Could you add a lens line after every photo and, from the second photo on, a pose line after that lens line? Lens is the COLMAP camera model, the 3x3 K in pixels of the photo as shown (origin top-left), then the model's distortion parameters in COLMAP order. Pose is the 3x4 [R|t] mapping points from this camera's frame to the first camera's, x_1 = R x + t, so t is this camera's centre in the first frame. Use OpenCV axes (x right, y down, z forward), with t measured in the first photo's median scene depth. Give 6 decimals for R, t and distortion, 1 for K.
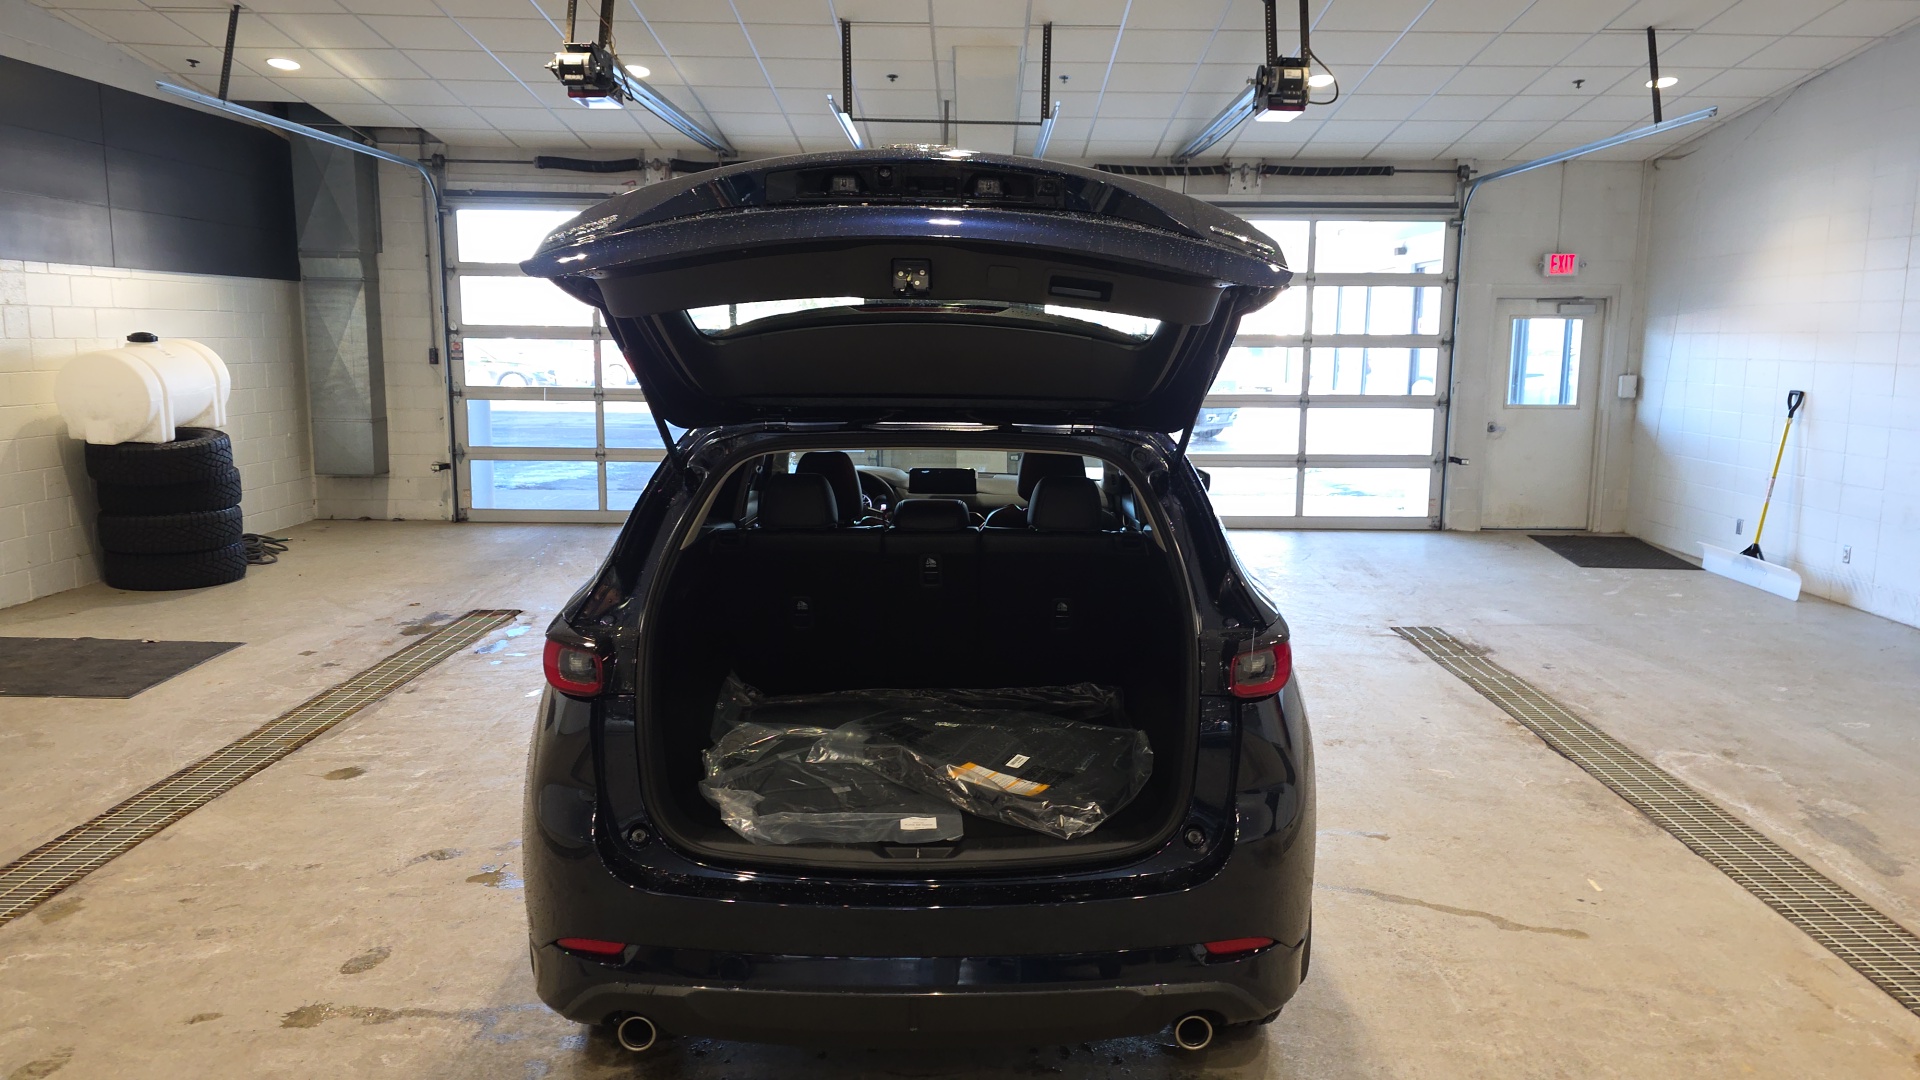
lens RADIAL K [[1291.8, 0, 962.7], [0, 1291.8, 544.2], [0, 0, 1]] dist [0.040577, -0.050249]
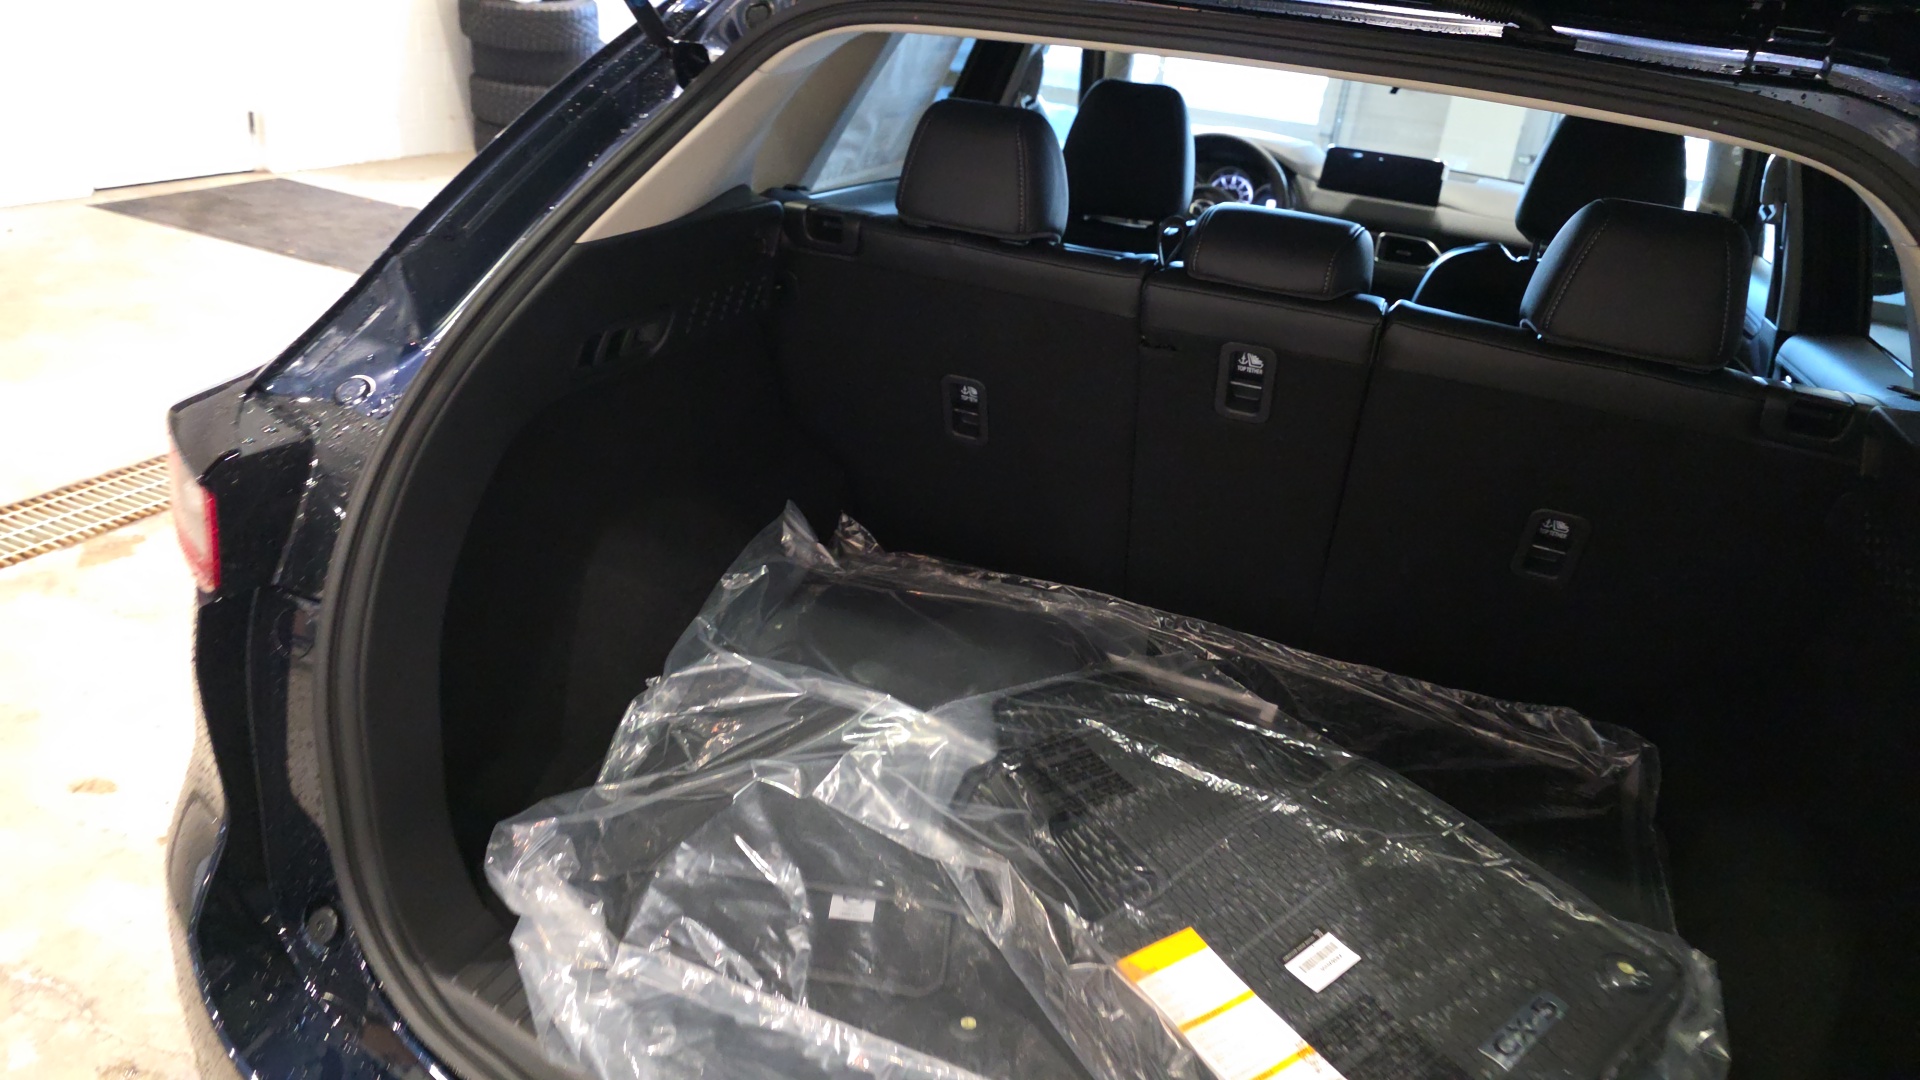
lens RADIAL K [[1291.8, 0, 932.9], [0, 1291.8, 497.7], [0, 0, 1]] dist [0.040577, -0.050249]
pose [[0.920620, 0.230154, -0.315418, 0.023449], [-0.156729, 0.957695, 0.241362, -0.029513], [0.357624, -0.172767, 0.917745, 0.565881]]
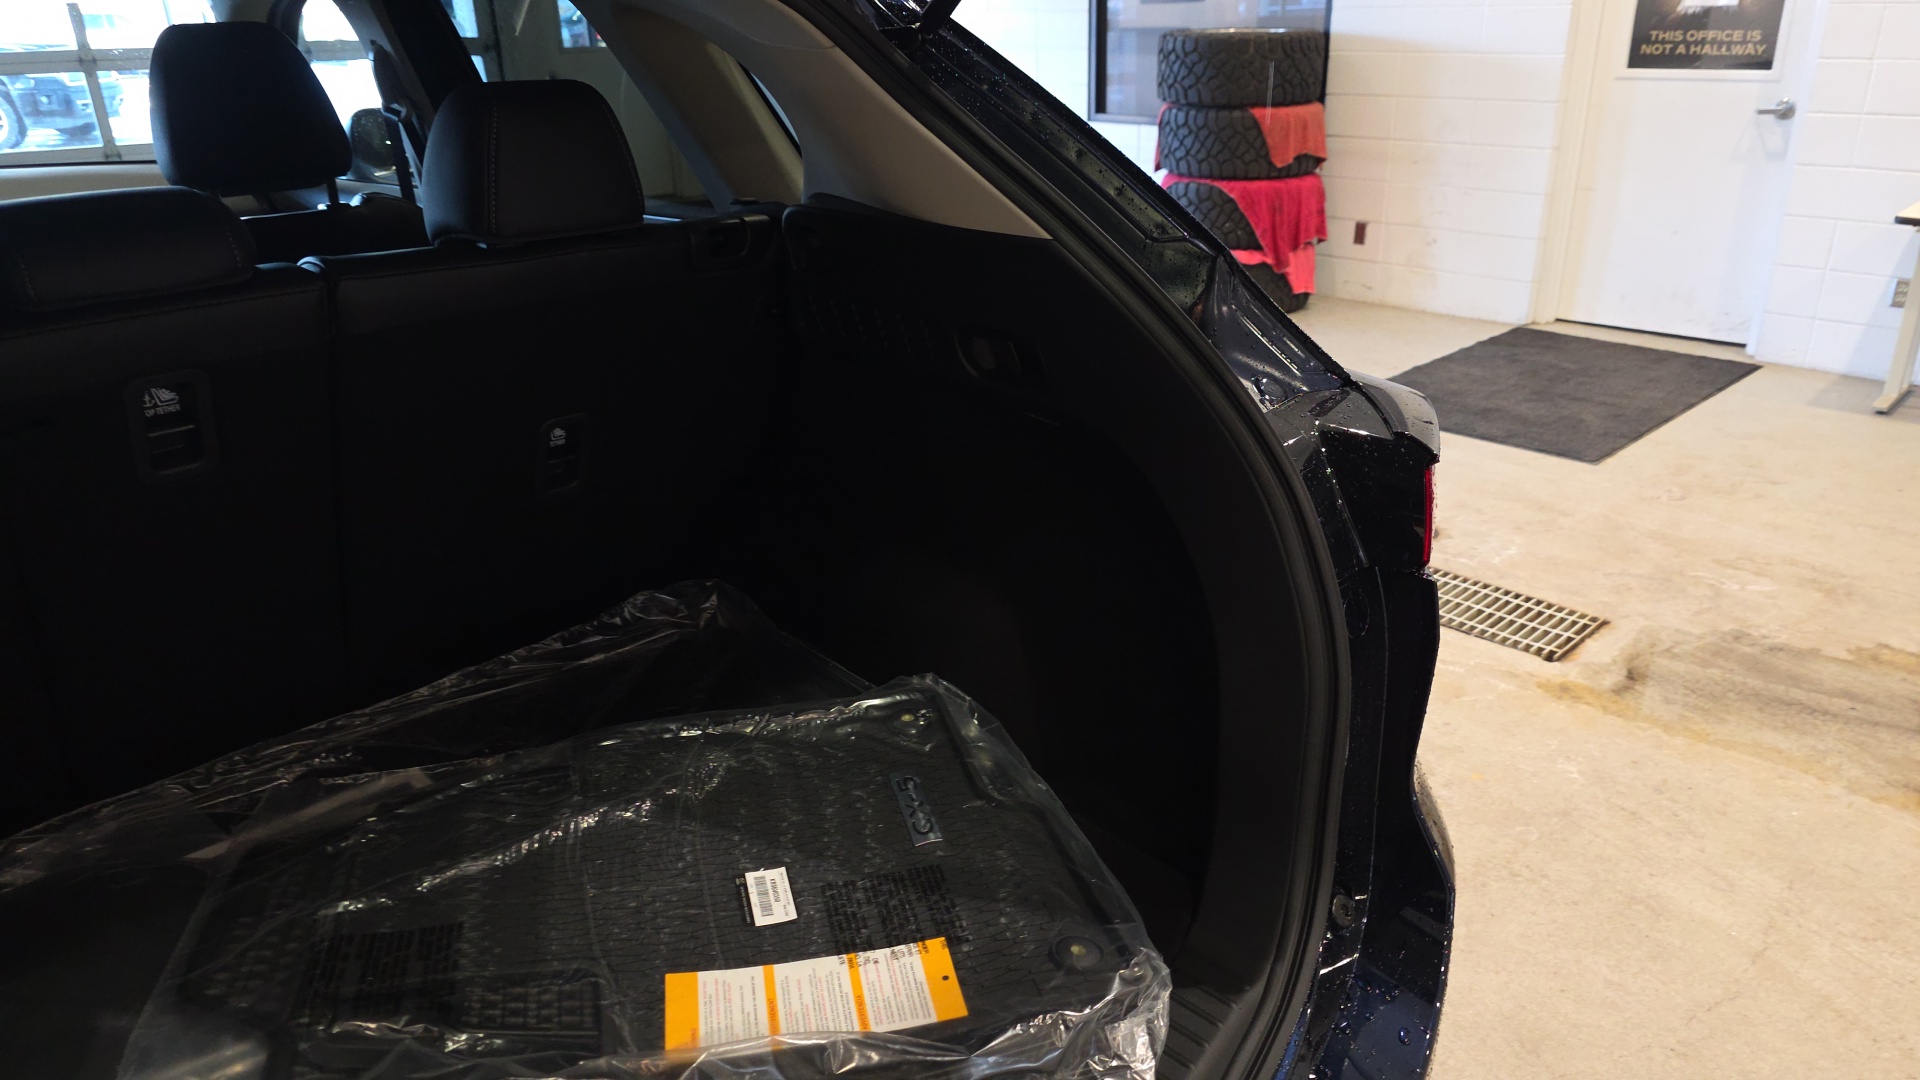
lens RADIAL K [[1291.8, 0, 1018.6], [0, 1291.8, 543.8], [0, 0, 1]] dist [0.040577, -0.050249]
pose [[0.665807, -0.292220, 0.686519, -0.113701], [0.129587, 0.951420, 0.279299, -0.013316], [-0.734785, -0.096995, 0.671329, 0.637656]]
